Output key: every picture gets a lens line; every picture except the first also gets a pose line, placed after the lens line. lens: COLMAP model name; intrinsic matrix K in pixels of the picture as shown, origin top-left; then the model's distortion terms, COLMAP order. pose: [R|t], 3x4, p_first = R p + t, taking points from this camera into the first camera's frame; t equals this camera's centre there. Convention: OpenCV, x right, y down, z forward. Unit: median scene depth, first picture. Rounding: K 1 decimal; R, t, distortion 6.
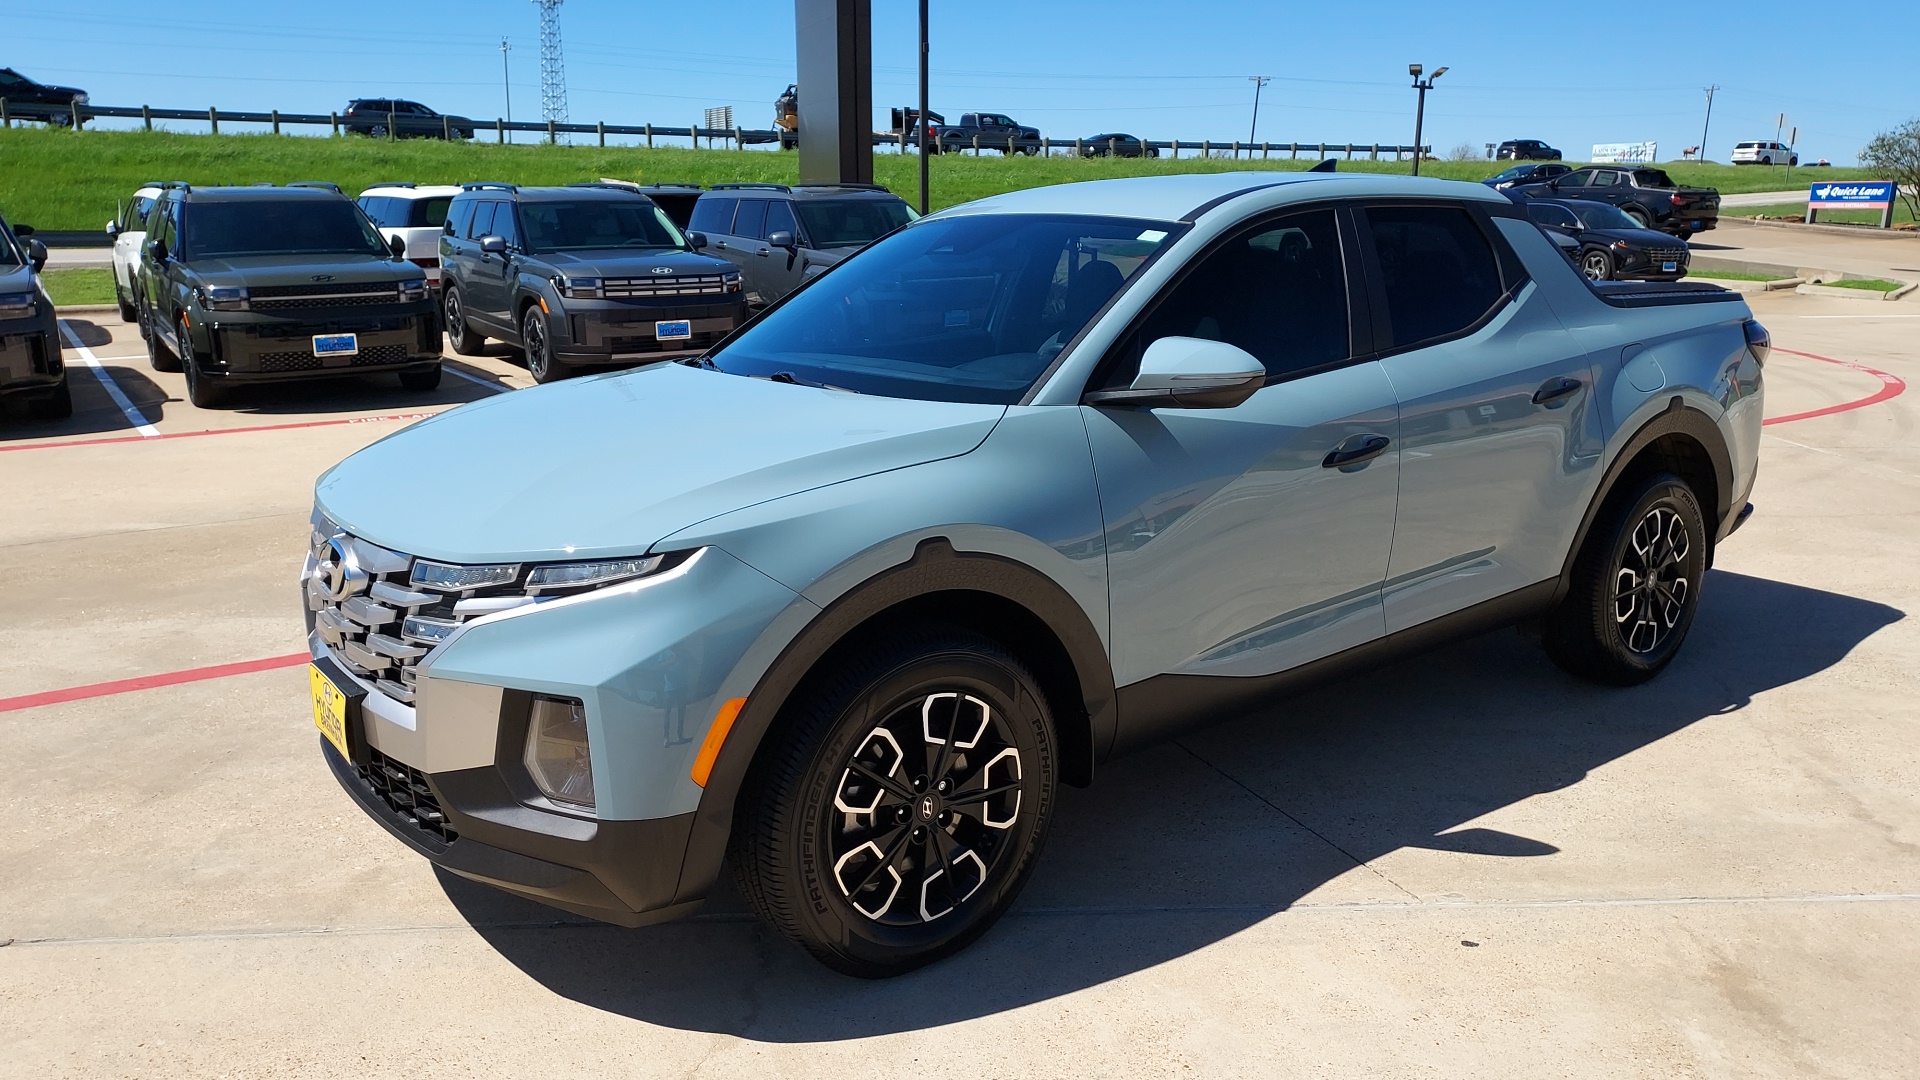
lens RADIAL K [[1372.2, 0, 954.0], [0, 1372.2, 518.3], [0, 0, 1]] dist [0.029105, 0.000386]
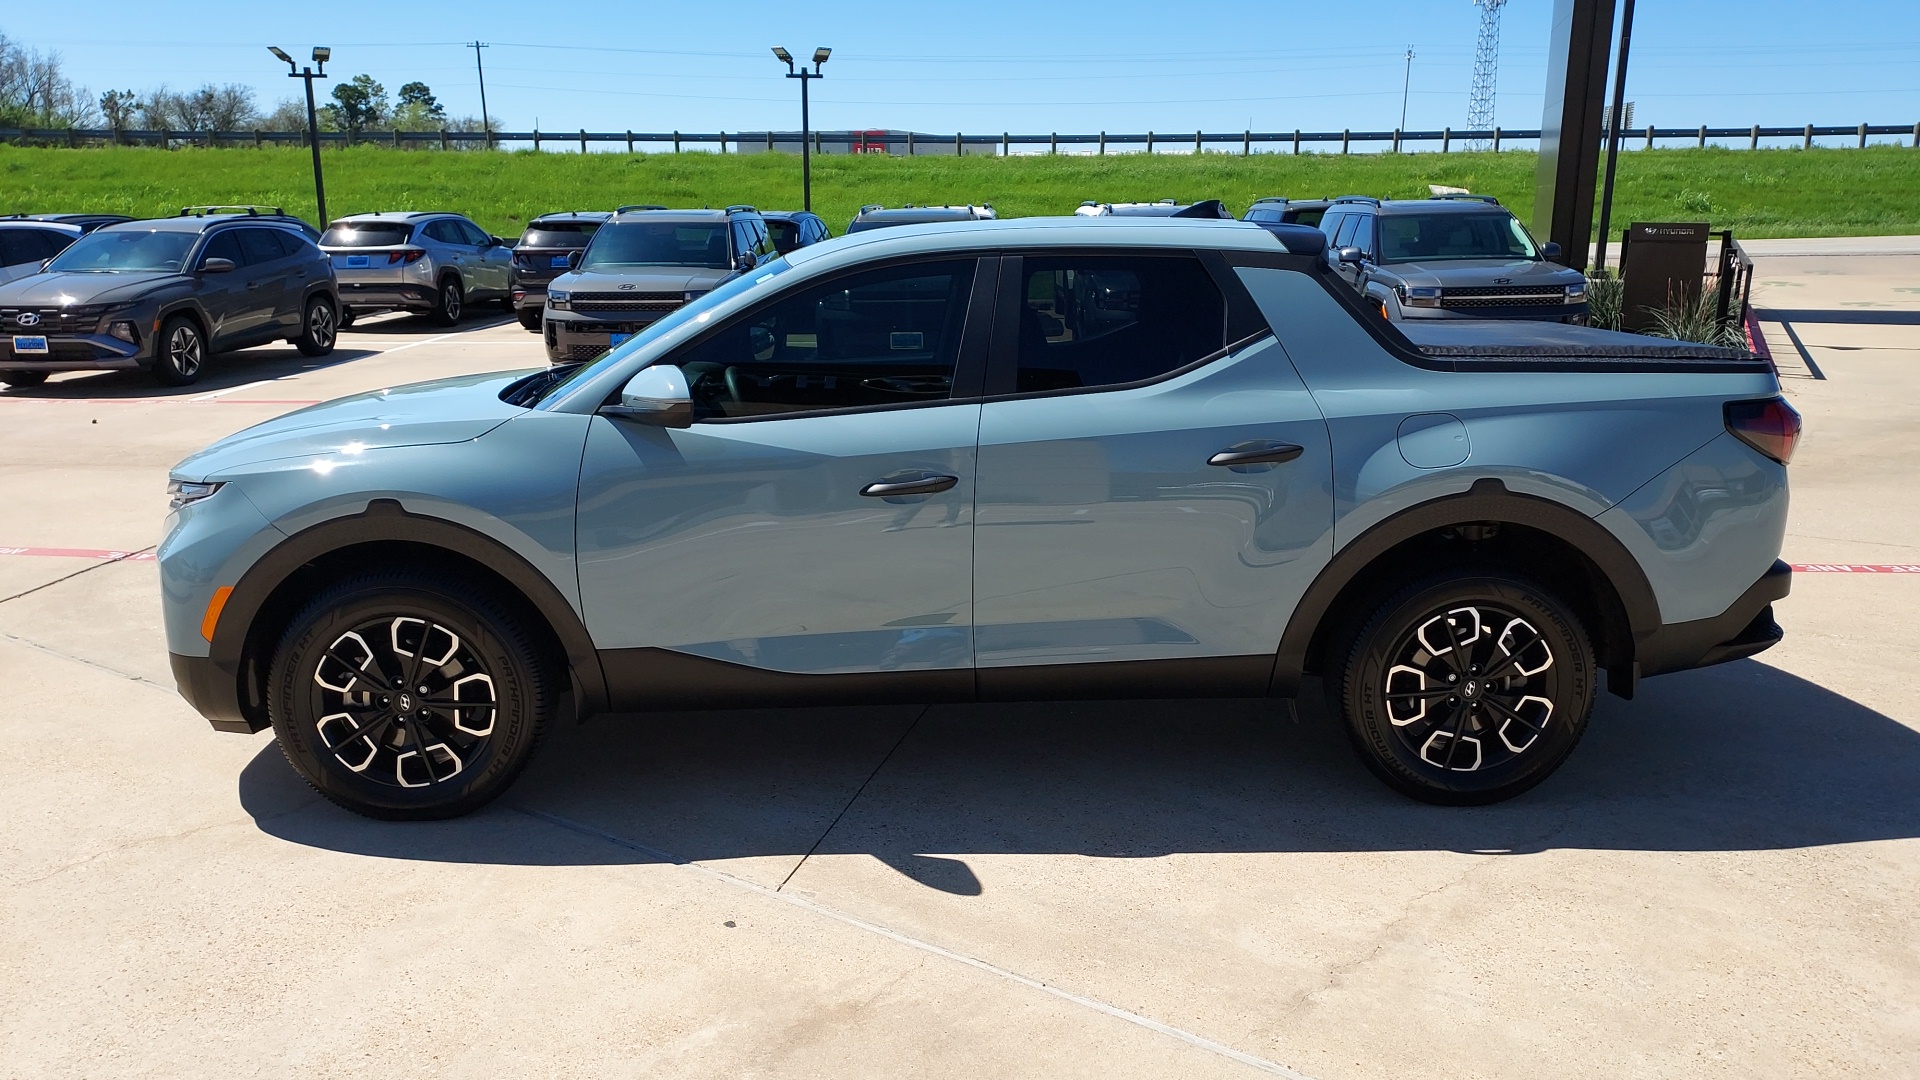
lens RADIAL K [[1368.7, 0, 1010.5], [0, 1368.7, 552.5], [0, 0, 1]] dist [0.036240, -0.002195]
pose [[0.820170, 0.138267, -0.555160, 1.071519], [-0.127237, 0.990138, 0.058628, -0.078456], [0.557791, 0.022552, 0.829675, 0.191365]]
